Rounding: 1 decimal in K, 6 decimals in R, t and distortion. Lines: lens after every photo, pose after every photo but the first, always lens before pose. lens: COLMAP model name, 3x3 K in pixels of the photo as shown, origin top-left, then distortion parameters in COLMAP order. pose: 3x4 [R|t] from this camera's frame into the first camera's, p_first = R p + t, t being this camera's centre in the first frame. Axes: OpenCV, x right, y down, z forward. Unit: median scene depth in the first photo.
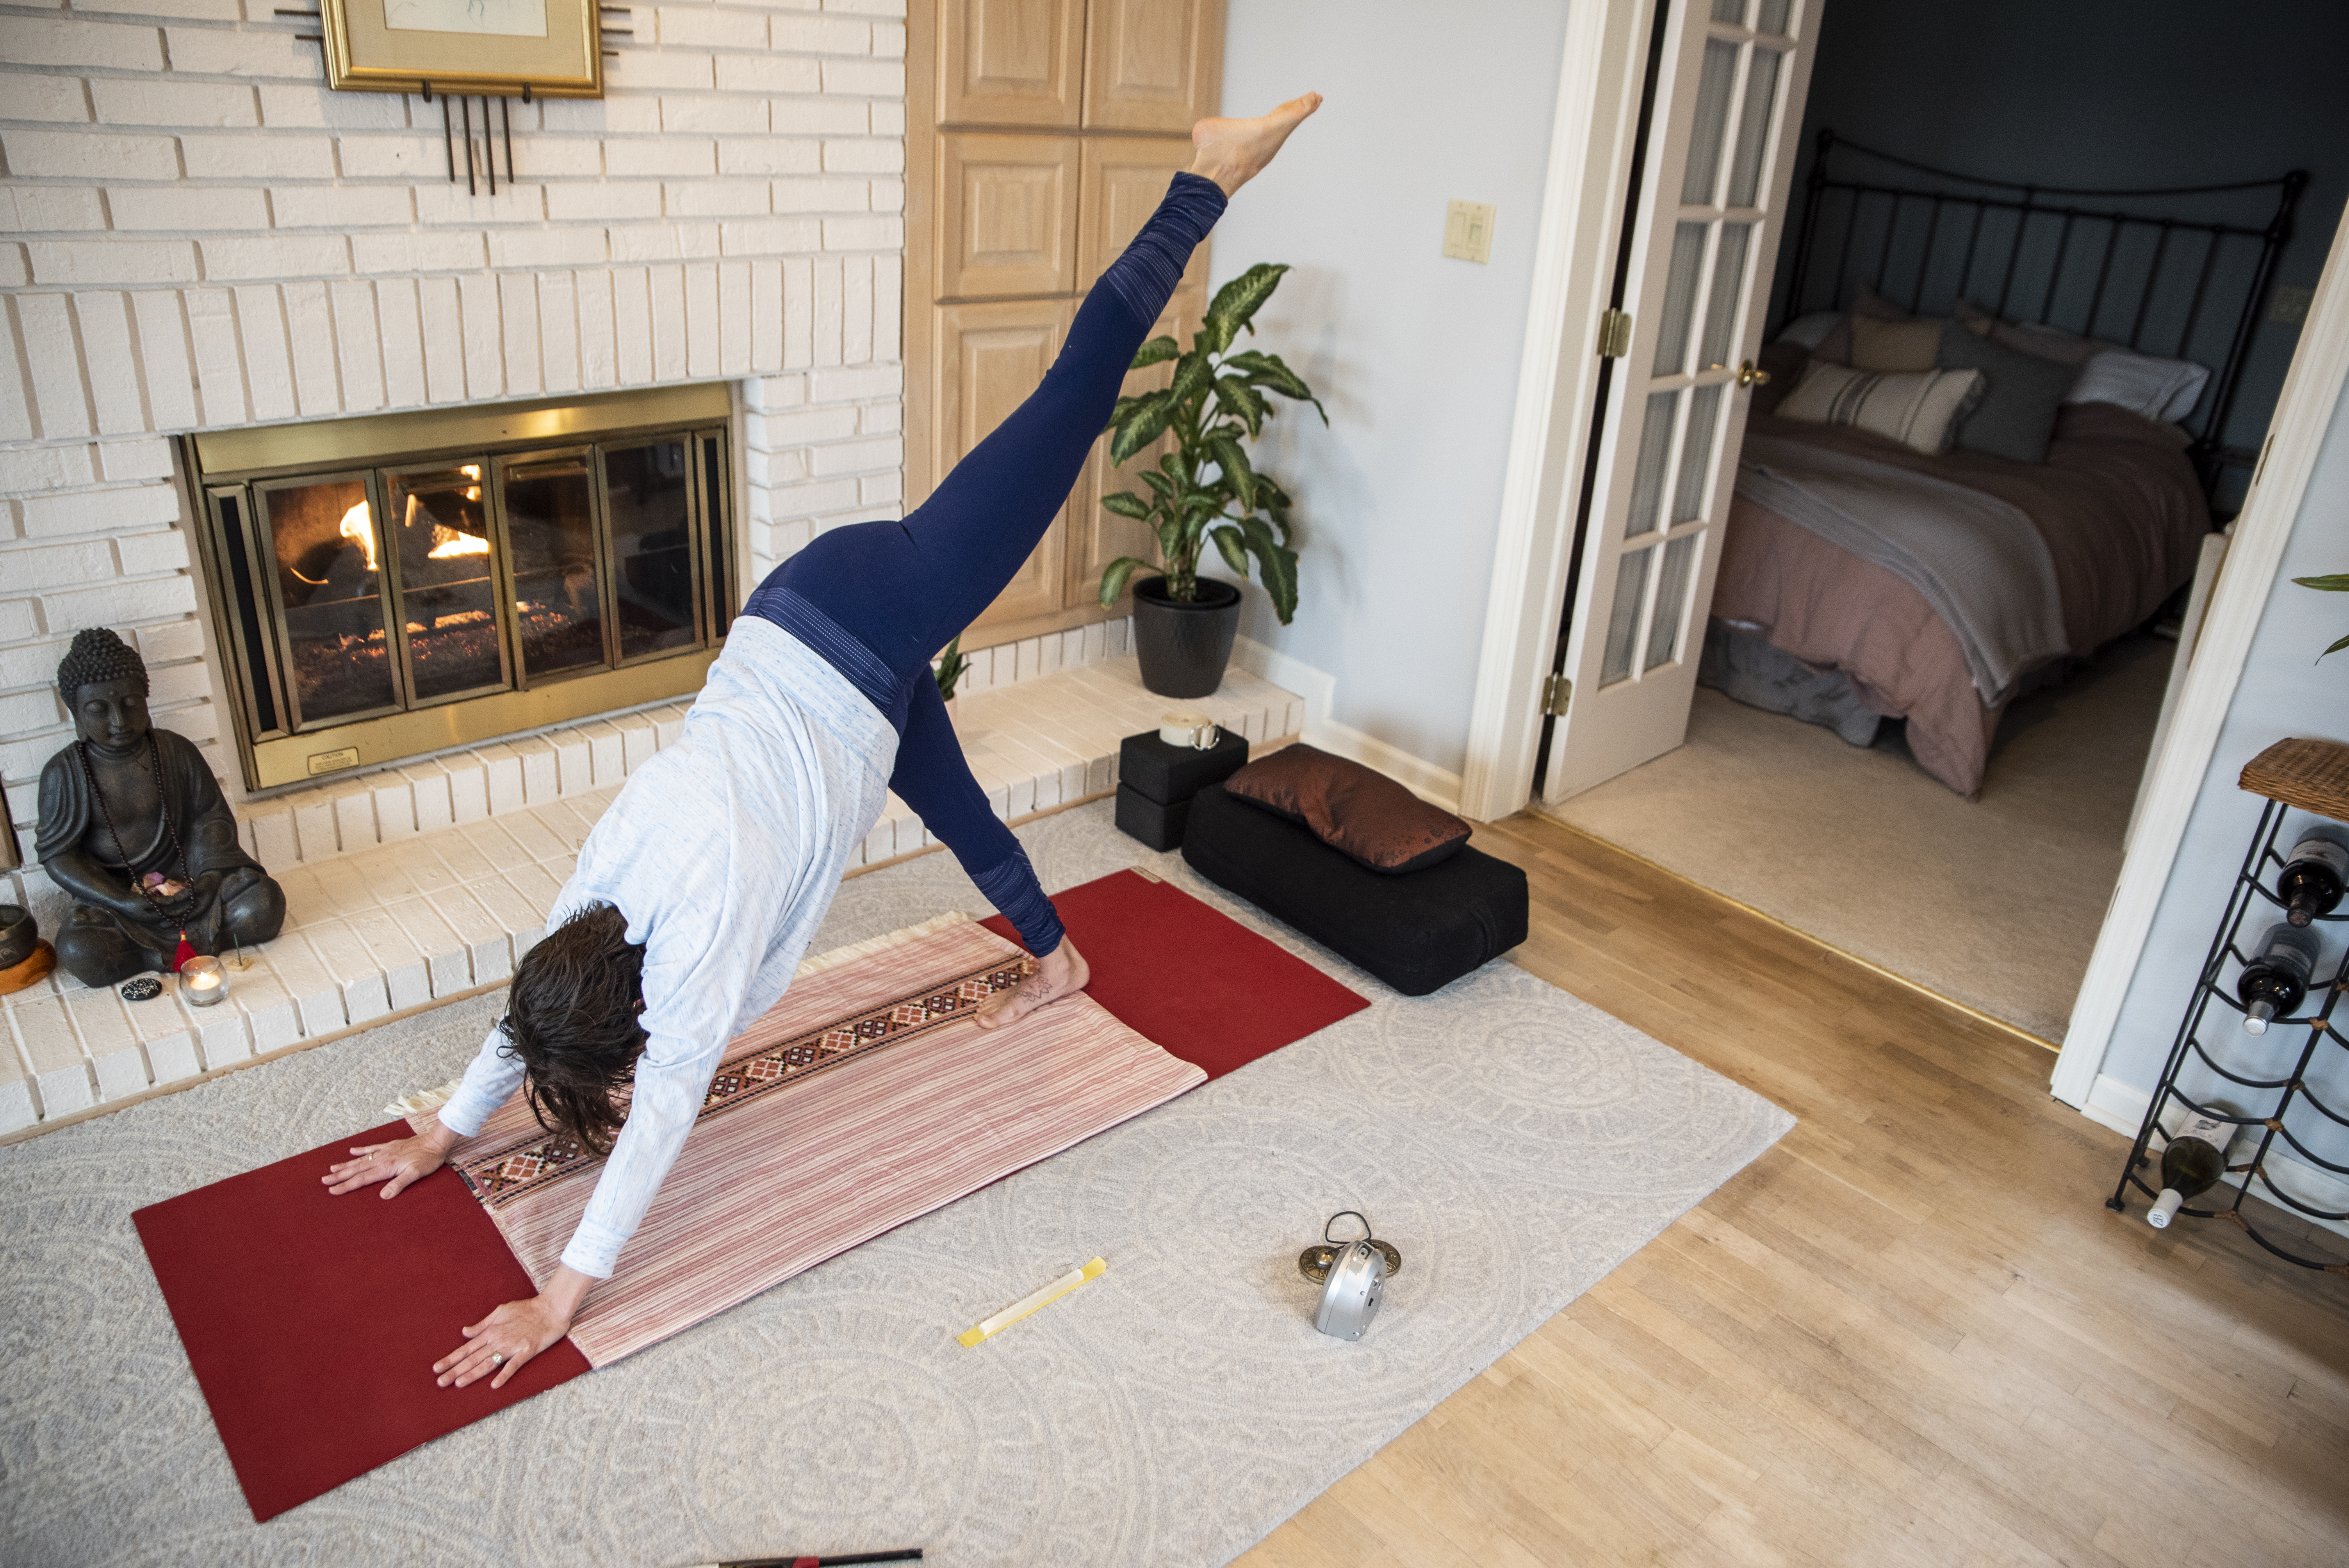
lens RADIAL K [[1576.9, 0, 1174.5], [0, 1576.9, 784.0], [0, 0, 1]] dist [-0.140094, 0.090637]
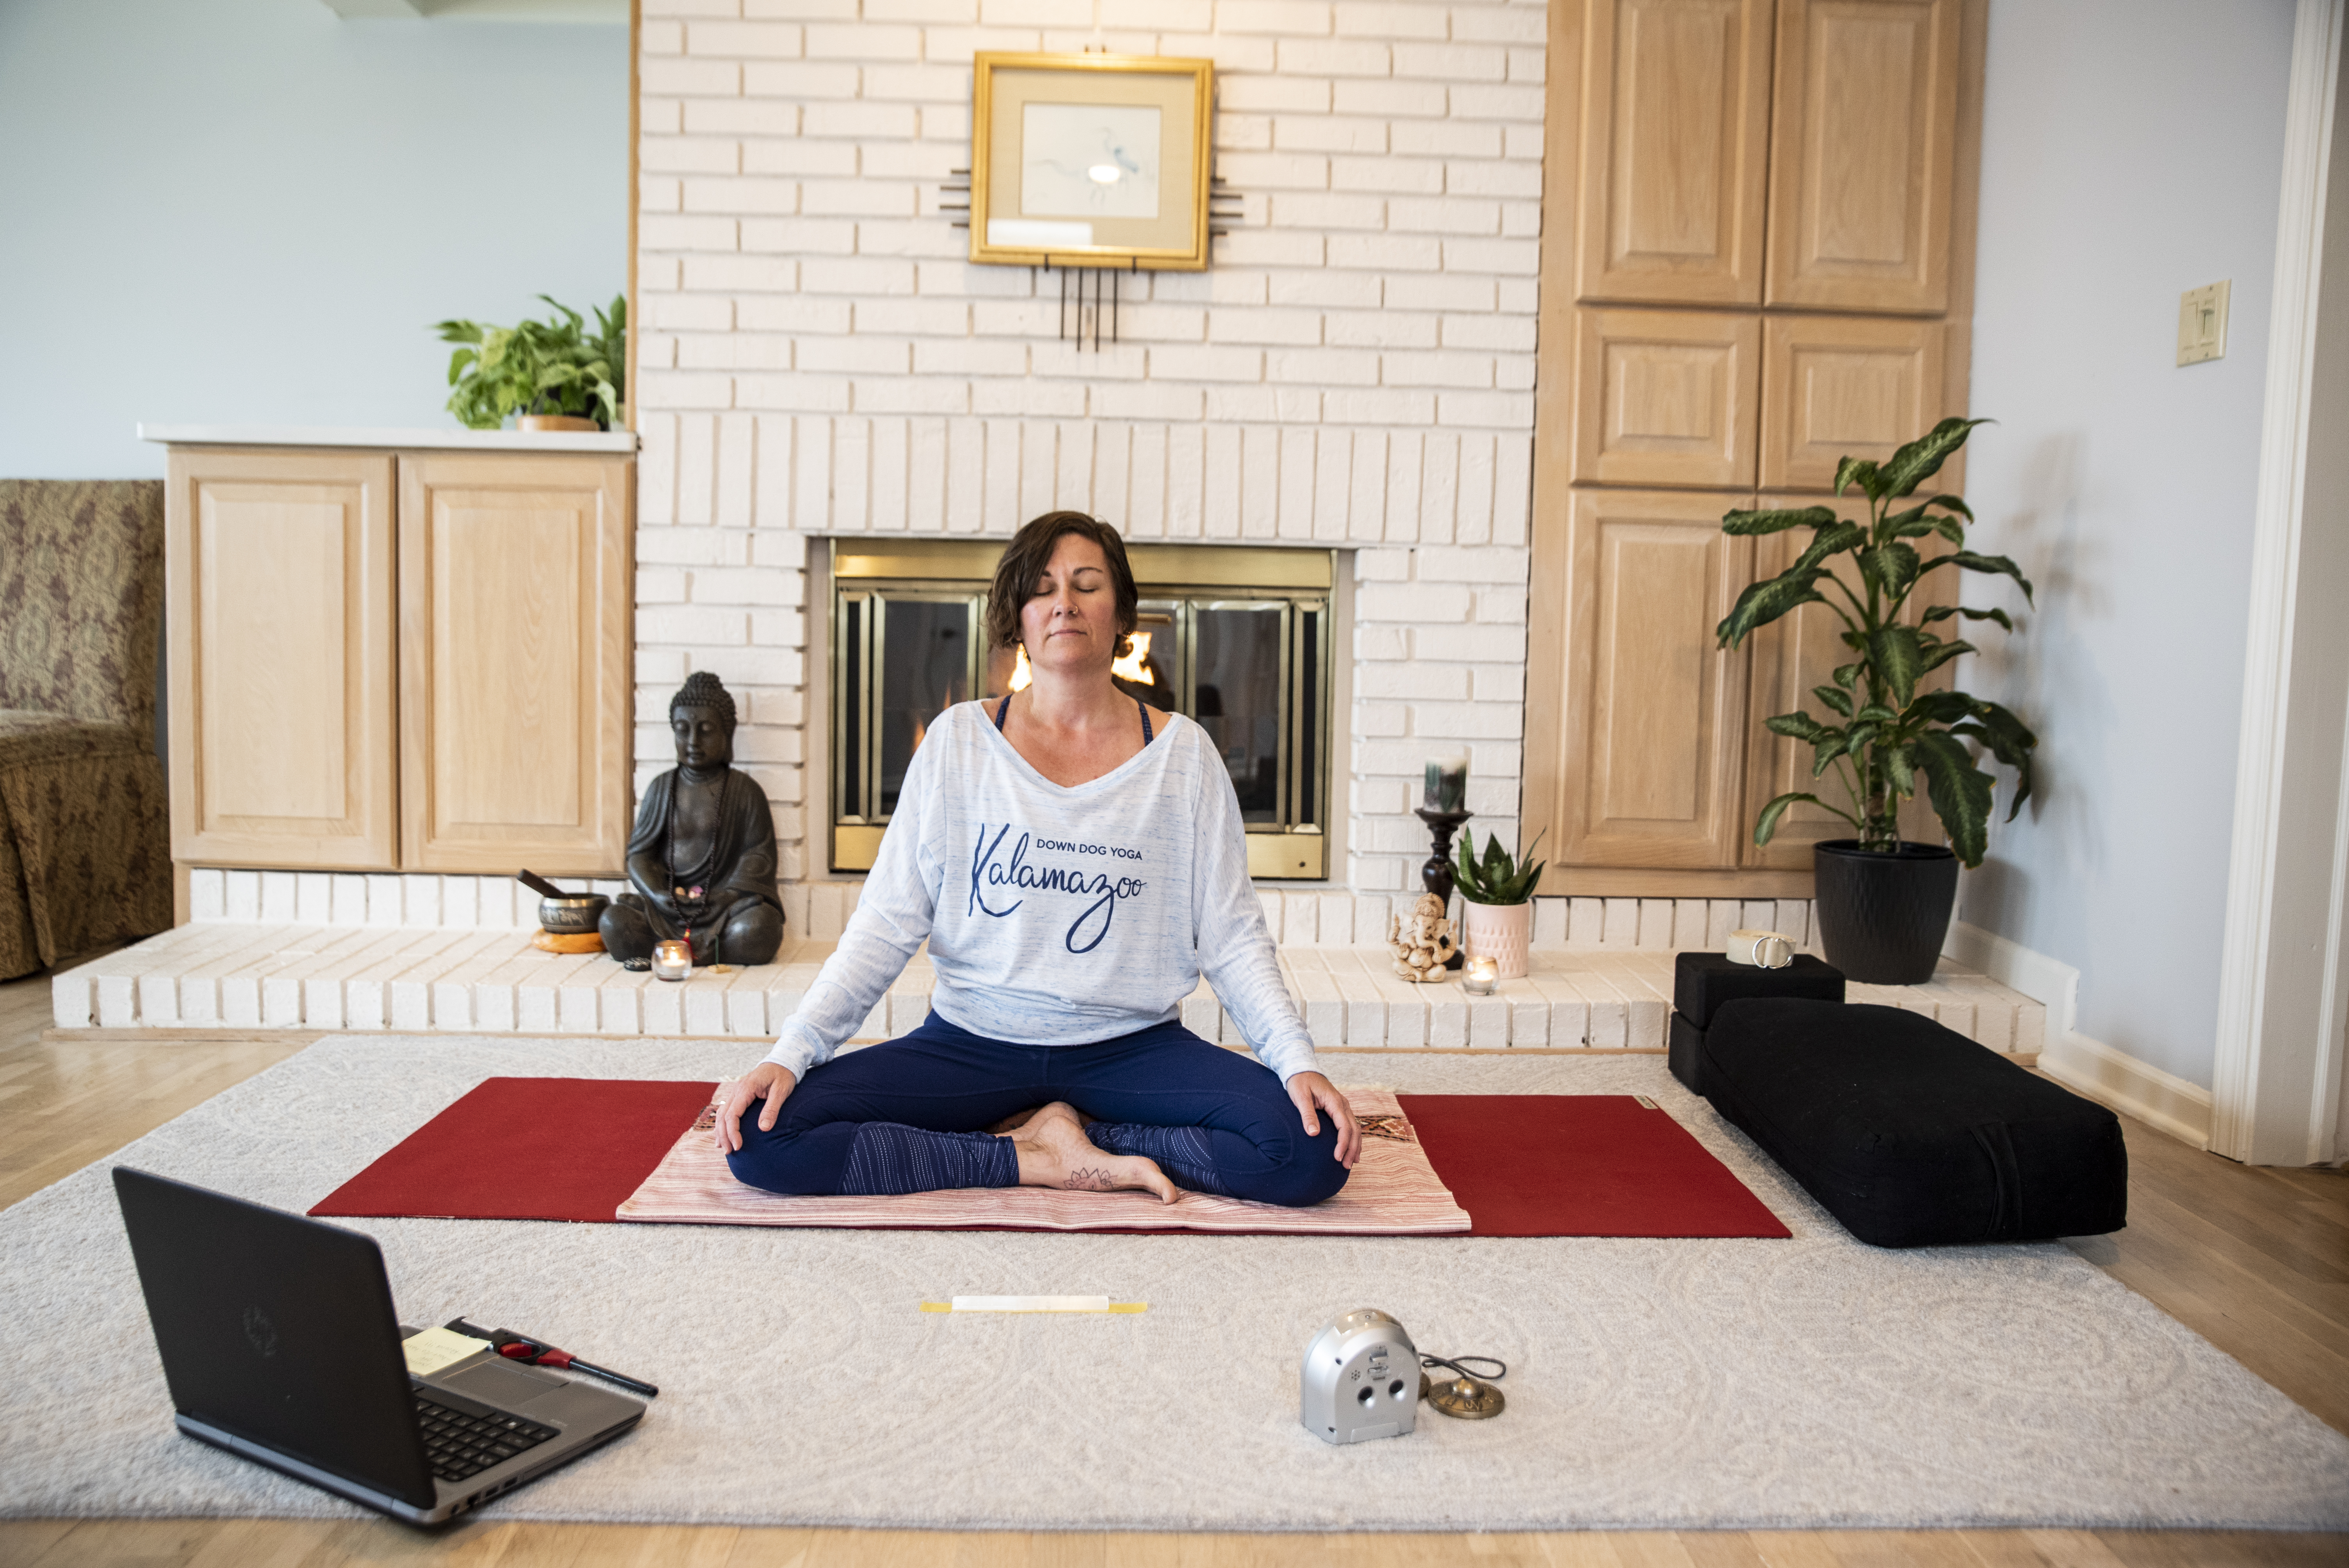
lens RADIAL K [[1775.3, 0, 1174.5], [0, 1775.3, 784.0], [0, 0, 1]] dist [-0.131532, 0.152924]
pose [[0.758296, 0.011684, -0.651806, 0.394352], [-0.242951, 0.932878, -0.265920, 0.213203], [0.604948, 0.360003, 0.710236, 0.201970]]
